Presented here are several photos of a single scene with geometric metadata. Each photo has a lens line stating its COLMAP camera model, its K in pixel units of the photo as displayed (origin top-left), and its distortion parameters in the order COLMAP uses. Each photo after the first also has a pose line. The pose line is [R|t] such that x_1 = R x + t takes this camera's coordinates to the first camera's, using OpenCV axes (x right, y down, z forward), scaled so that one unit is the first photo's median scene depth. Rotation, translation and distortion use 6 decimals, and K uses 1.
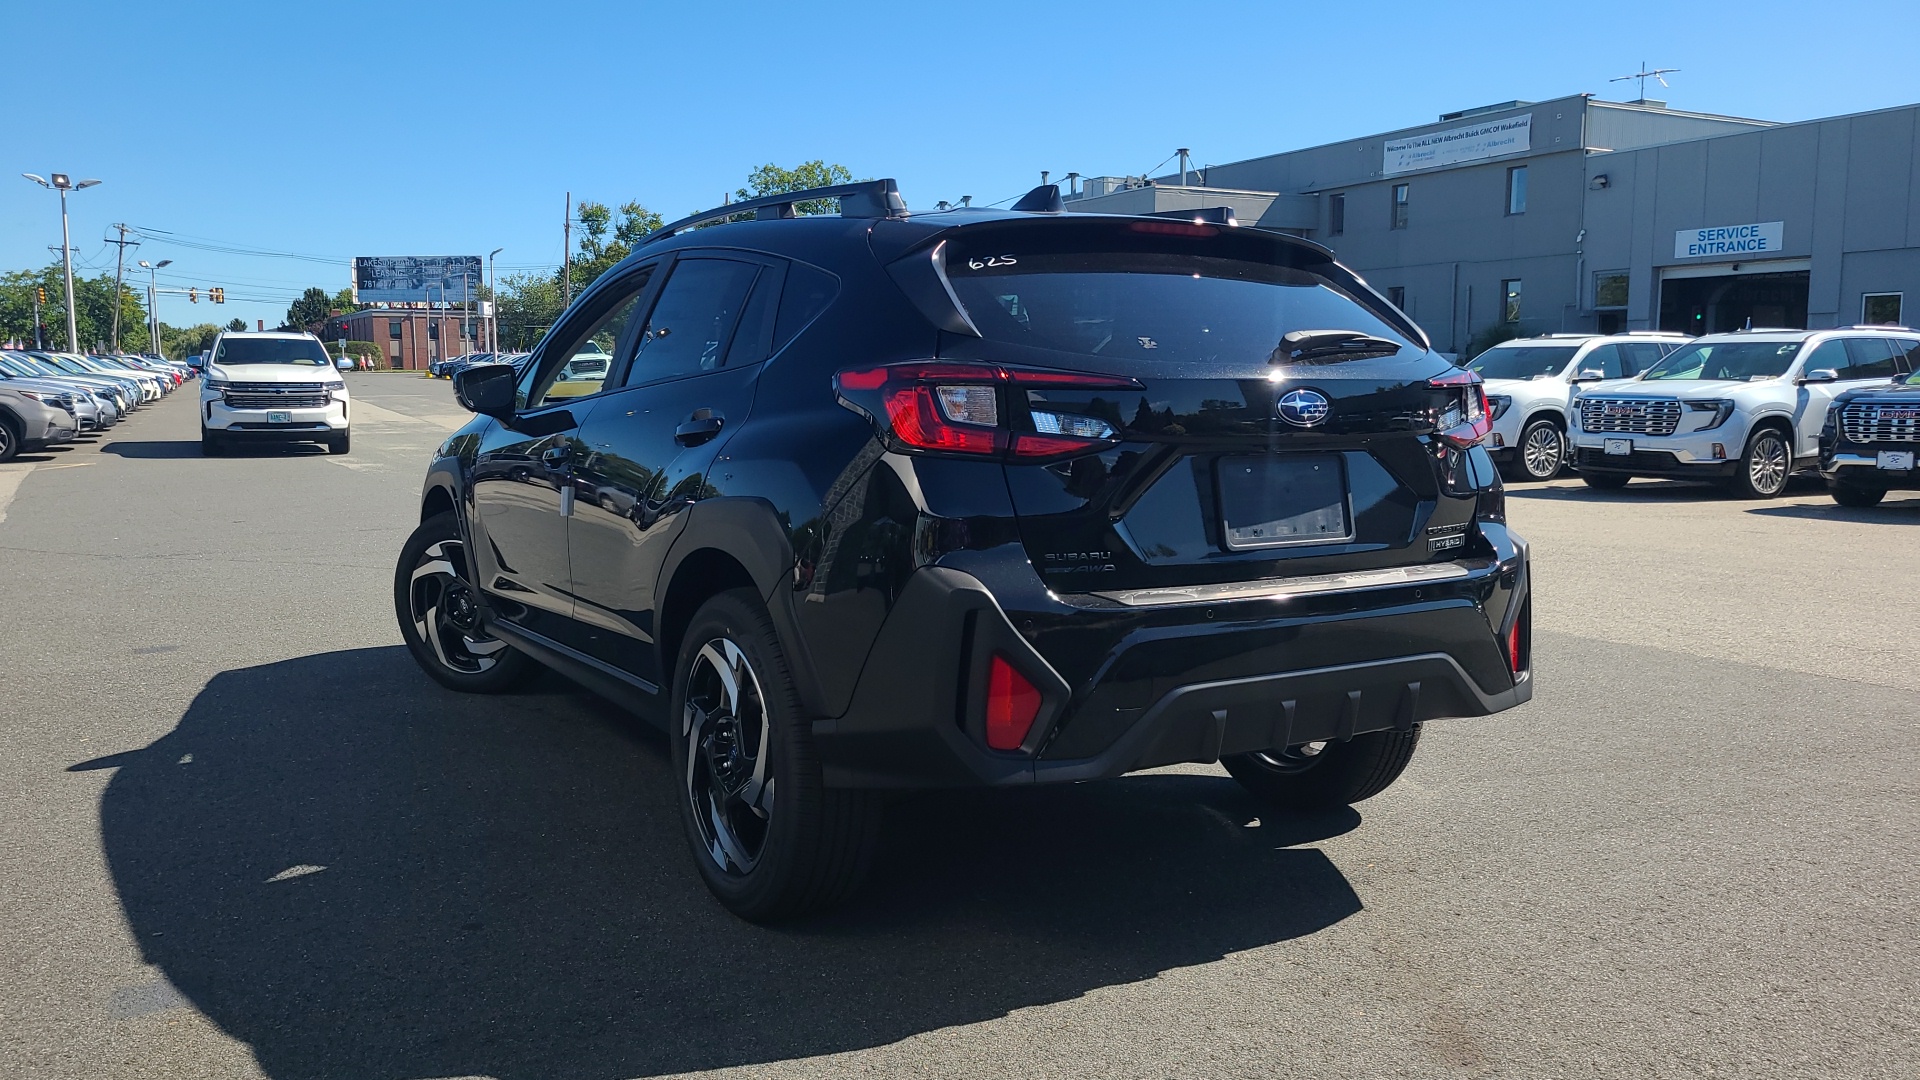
lens RADIAL K [[1448.6, 0, 952.2], [0, 1448.6, 543.2], [0, 0, 1]] dist [0.029861, -0.006776]
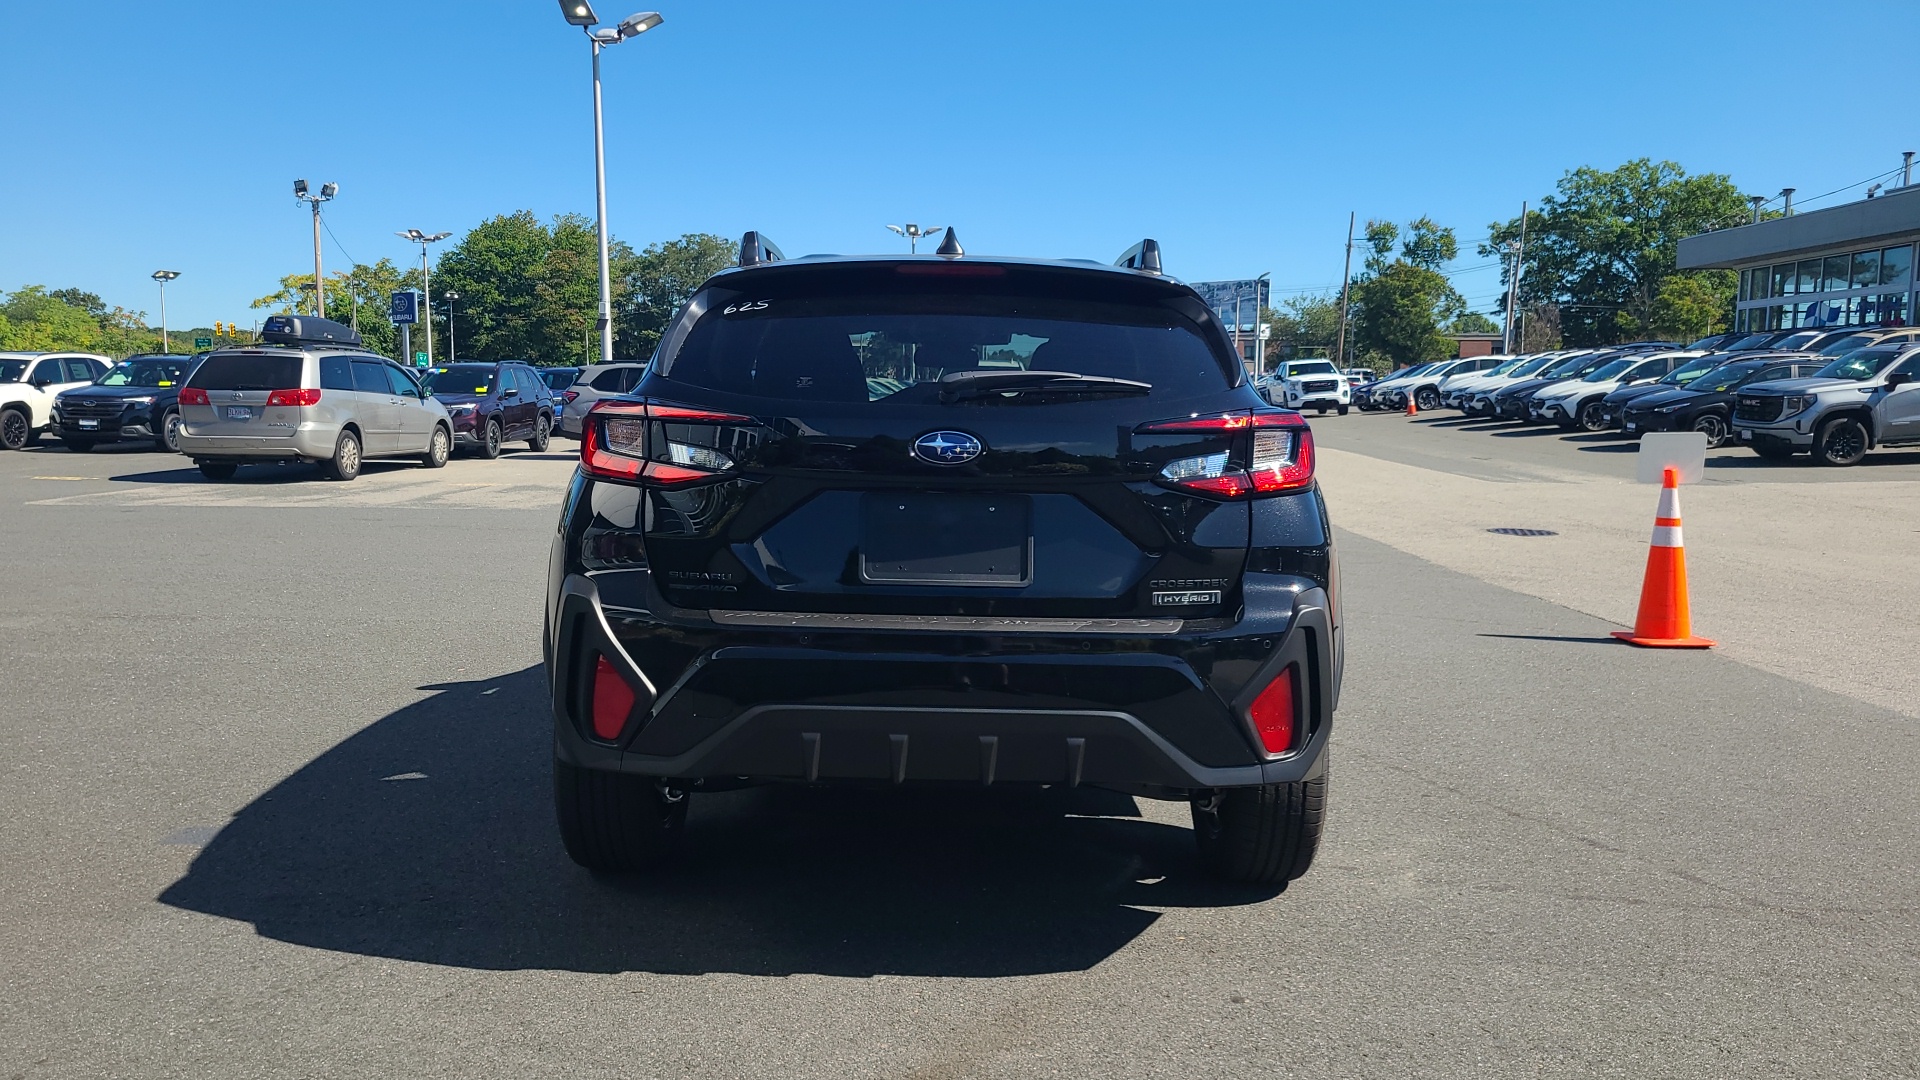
lens RADIAL K [[1453.0, 0, 946.6], [0, 1453.0, 555.3], [0, 0, 1]] dist [0.063856, -0.047972]
pose [[0.853486, 0.067061, -0.516783, 0.106420], [-0.070071, 0.997448, 0.013711, -0.004525], [0.516383, 0.024510, 0.856007, 0.018562]]
